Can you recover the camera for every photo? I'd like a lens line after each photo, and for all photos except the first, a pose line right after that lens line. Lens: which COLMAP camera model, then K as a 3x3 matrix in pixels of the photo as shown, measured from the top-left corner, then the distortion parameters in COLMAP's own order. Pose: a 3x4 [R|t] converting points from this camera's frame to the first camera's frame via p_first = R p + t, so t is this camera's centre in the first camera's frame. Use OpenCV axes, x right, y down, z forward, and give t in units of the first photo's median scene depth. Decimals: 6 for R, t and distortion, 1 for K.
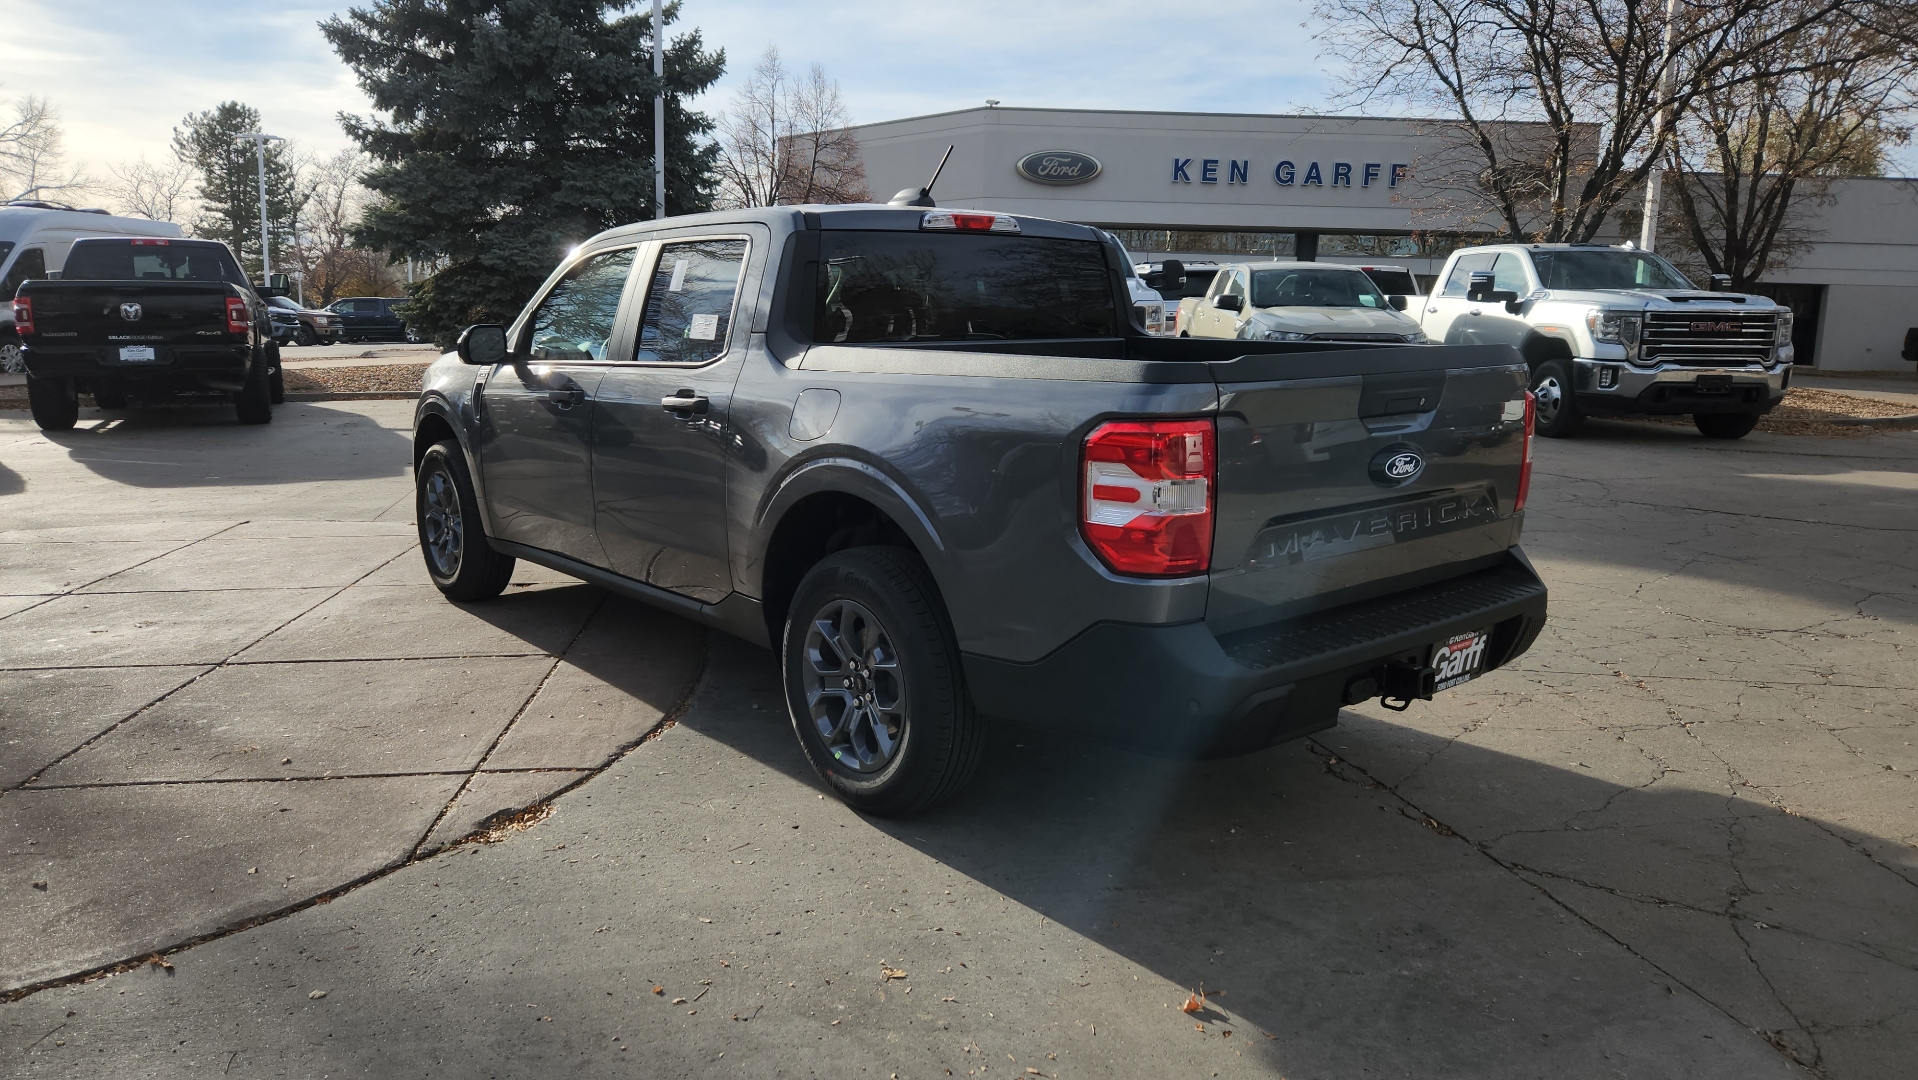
lens RADIAL K [[1282.0, 0, 928.1], [0, 1282.0, 545.3], [0, 0, 1]] dist [0.065504, -0.048140]
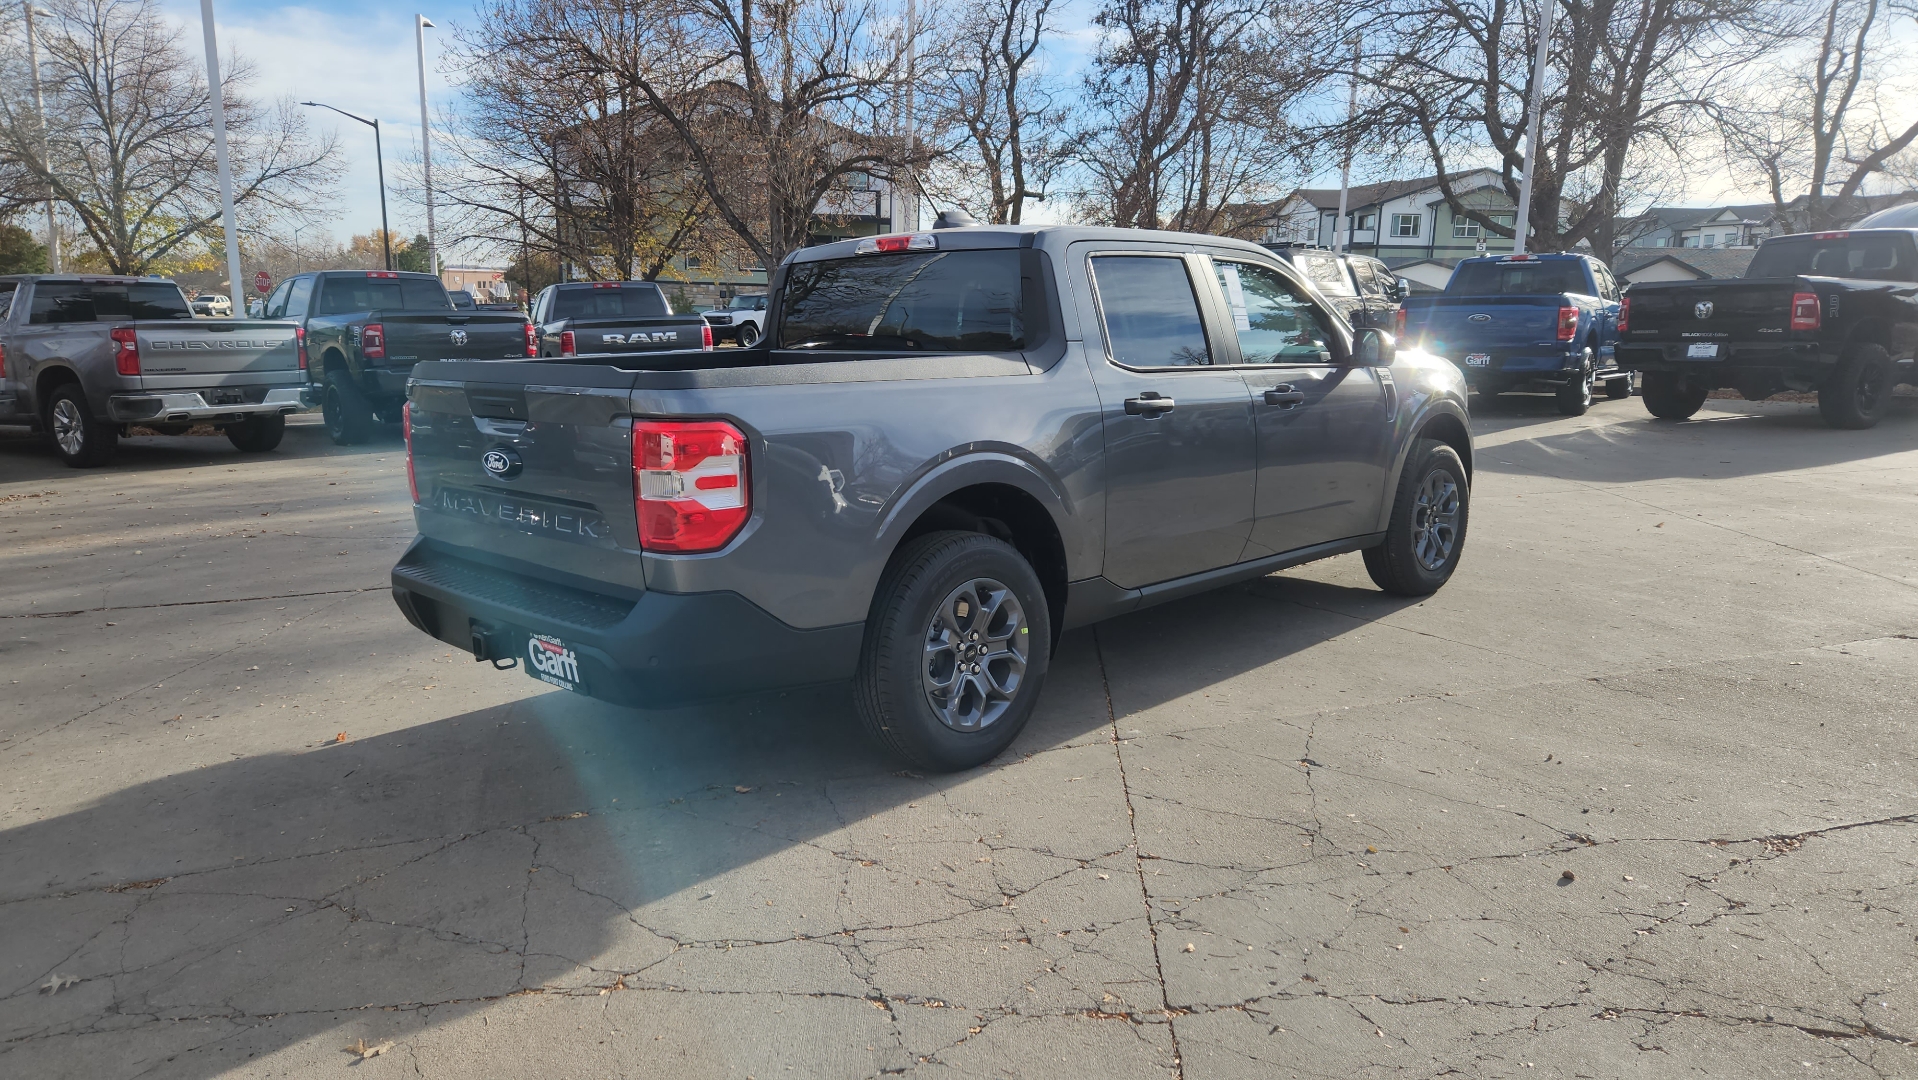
lens RADIAL K [[1278.6, 0, 934.6], [0, 1278.6, 552.7], [0, 0, 1]] dist [0.066847, -0.050999]
pose [[0.087524, 0.177648, -0.980194, 0.360102], [-0.164676, 0.973013, 0.161643, -0.054311], [0.982457, 0.147267, 0.114416, 0.291106]]
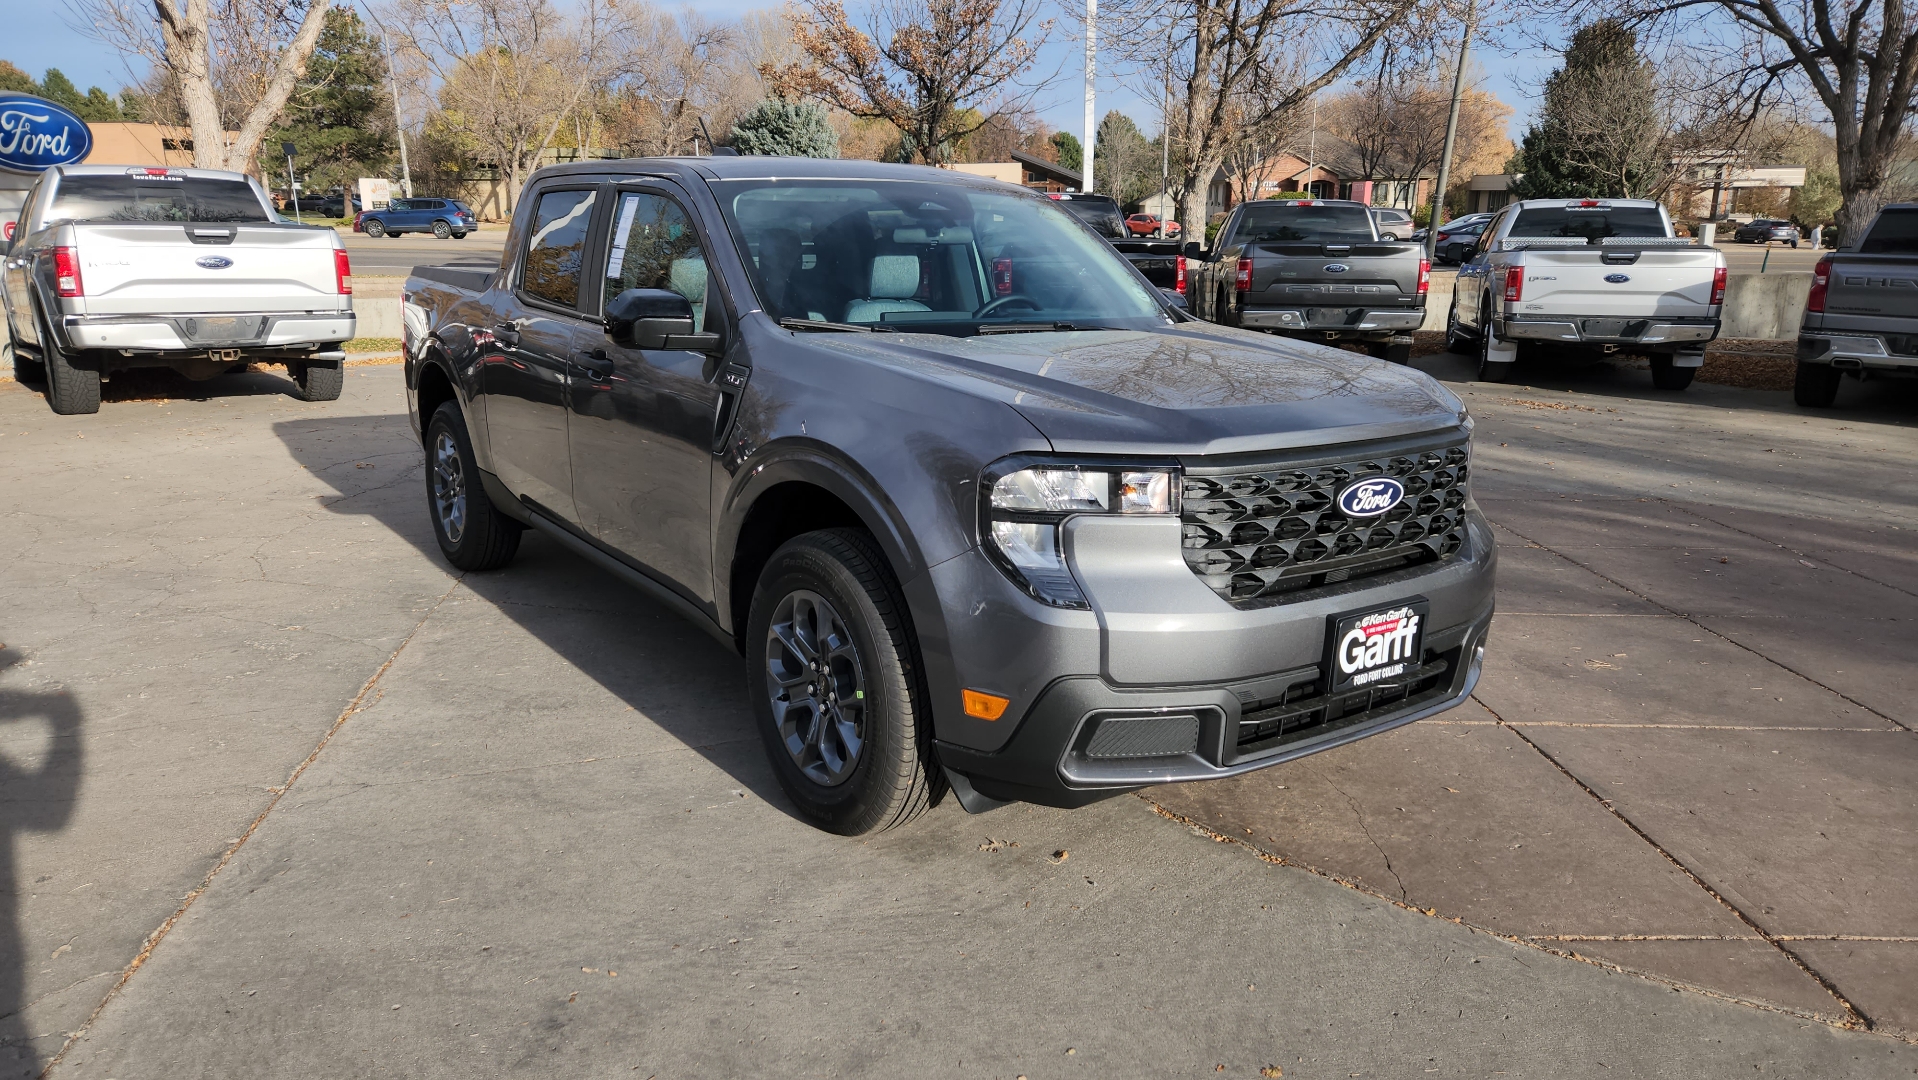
lens RADIAL K [[1278.6, 0, 931.9], [0, 1278.6, 552.6], [0, 0, 1]] dist [0.066847, -0.050999]
pose [[-0.996896, -0.039362, 0.068178, -0.093034], [-0.007897, 0.911658, 0.410875, -0.135483], [-0.078328, 0.409061, -0.909139, 0.699346]]
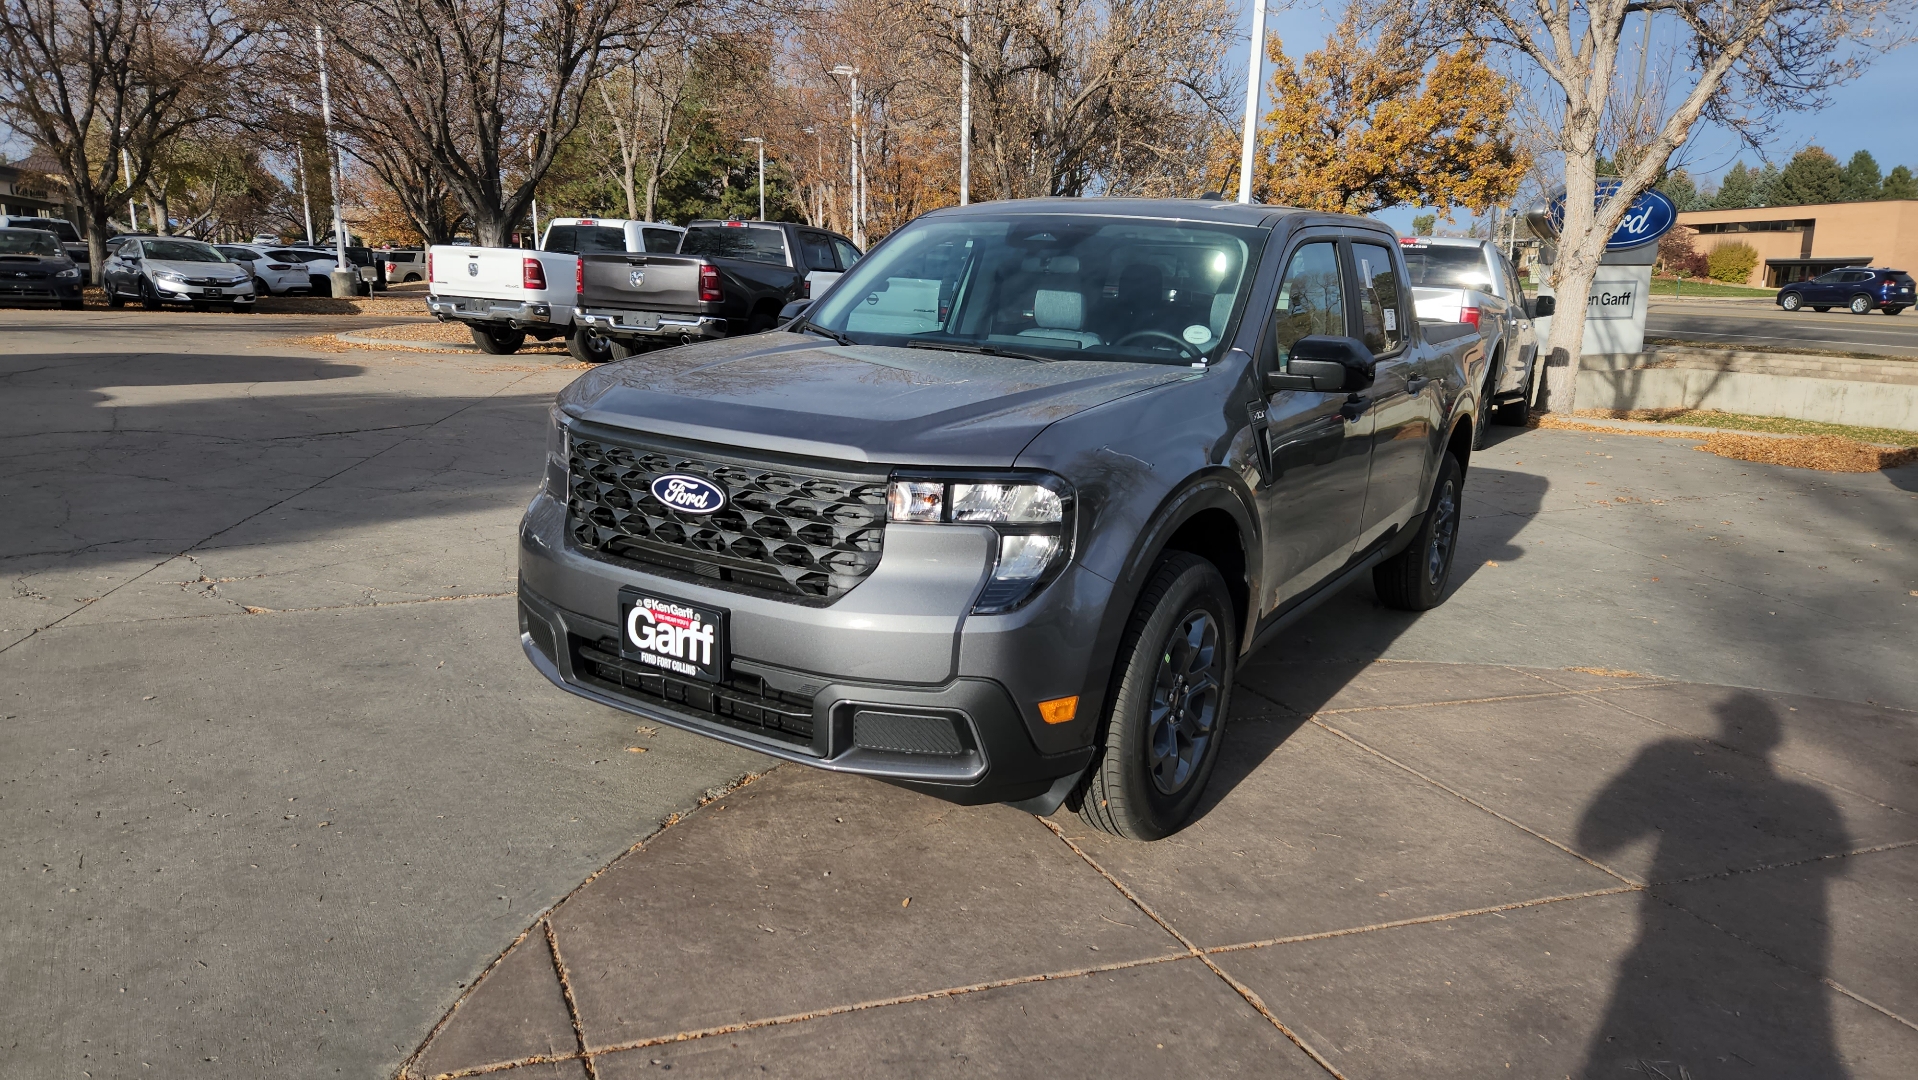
lens RADIAL K [[1282.0, 0, 931.8], [0, 1282.0, 545.8], [0, 0, 1]] dist [0.065504, -0.048140]
pose [[-0.308453, -0.223363, 0.924644, -0.357017], [0.128199, 0.953411, 0.273078, -0.105039], [-0.942561, 0.202770, -0.265447, 0.526164]]
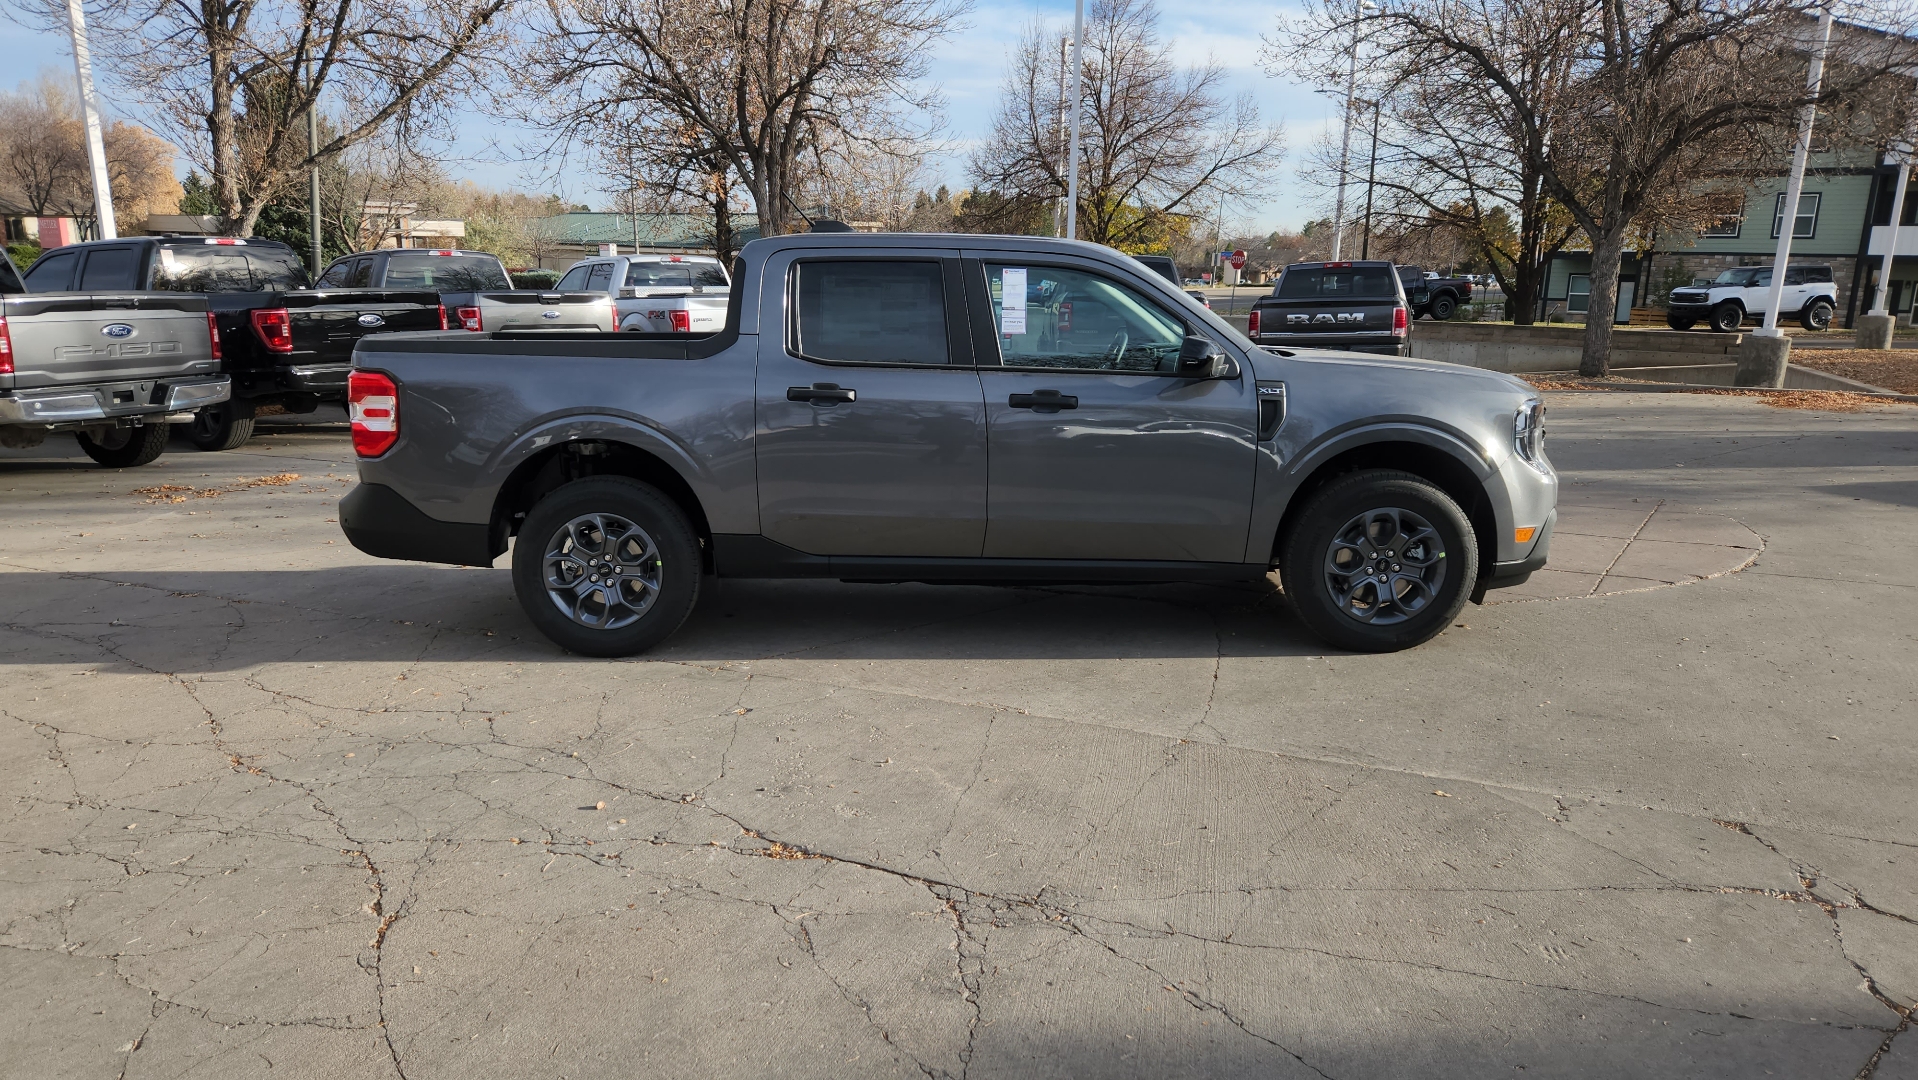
lens RADIAL K [[1278.6, 0, 934.7], [0, 1278.6, 562.9], [0, 0, 1]] dist [0.066847, -0.050999]
pose [[-0.644453, 0.151927, -0.749399, 0.302595], [-0.143473, 0.938630, 0.313671, -0.120969], [0.751063, 0.309665, -0.583105, 0.626538]]
